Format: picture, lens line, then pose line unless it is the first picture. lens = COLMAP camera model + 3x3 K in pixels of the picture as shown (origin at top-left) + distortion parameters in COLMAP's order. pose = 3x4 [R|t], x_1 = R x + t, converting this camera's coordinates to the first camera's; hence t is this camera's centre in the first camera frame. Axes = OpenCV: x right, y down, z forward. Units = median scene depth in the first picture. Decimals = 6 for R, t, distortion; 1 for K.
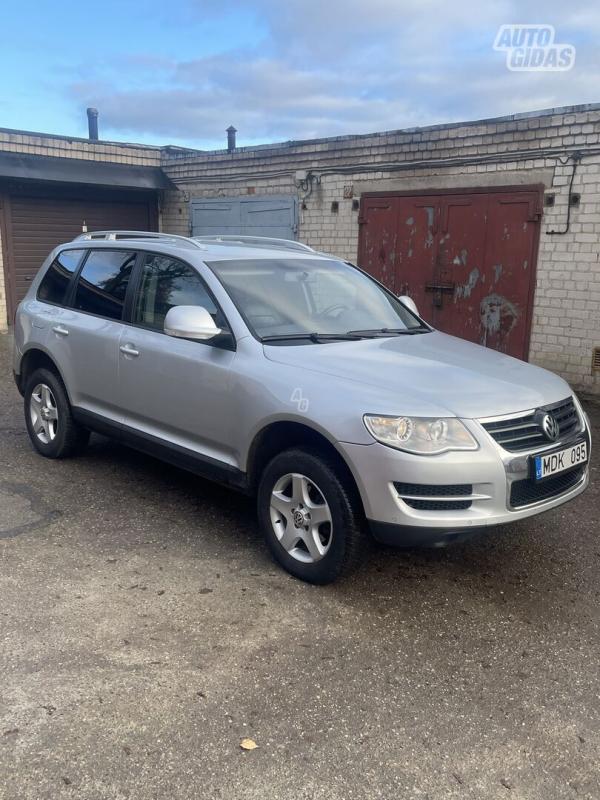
lens RADIAL K [[749.5, 0, 300.0], [0, 749.5, 400.0], [0, 0, 1]] dist [0.127670, -0.170892]
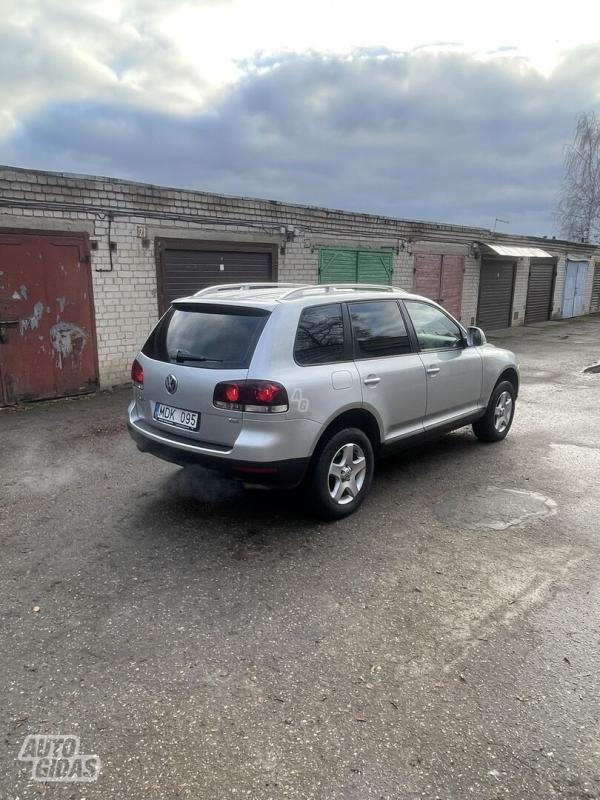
lens RADIAL K [[569.9, 0, 300.0], [0, 569.9, 400.0], [0, 0, 1]] dist [0.054952, -0.055926]
pose [[-0.078044, -0.240579, 0.967487, -0.690737], [0.199802, 0.946984, 0.251597, -0.182909], [-0.976723, 0.212941, -0.025838, 0.714719]]
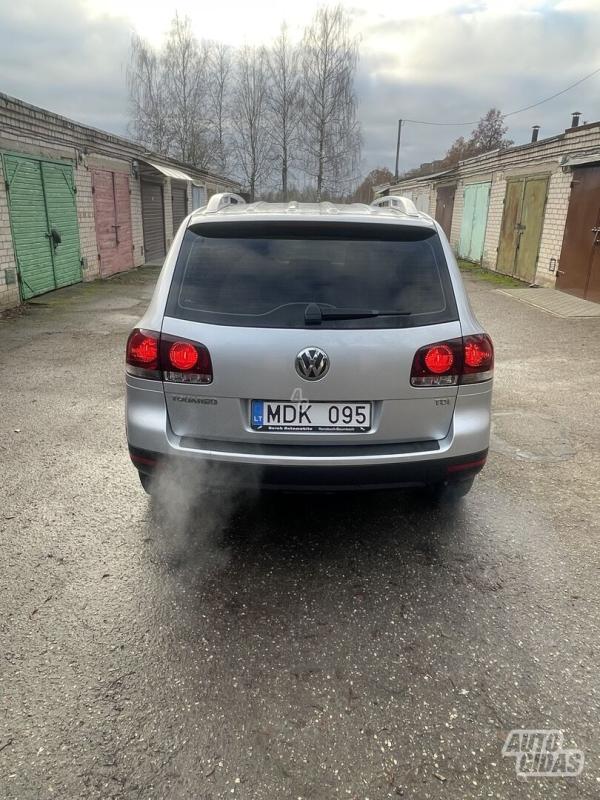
lens RADIAL K [[579.0, 0, 303.6], [0, 579.0, 399.2], [0, 0, 1]] dist [0.005458, 0.003594]
pose [[-0.733095, -0.252047, 0.631699, -0.396765], [0.104103, 0.876268, 0.470443, -0.216478], [-0.672111, 0.410641, -0.616149, 0.991612]]
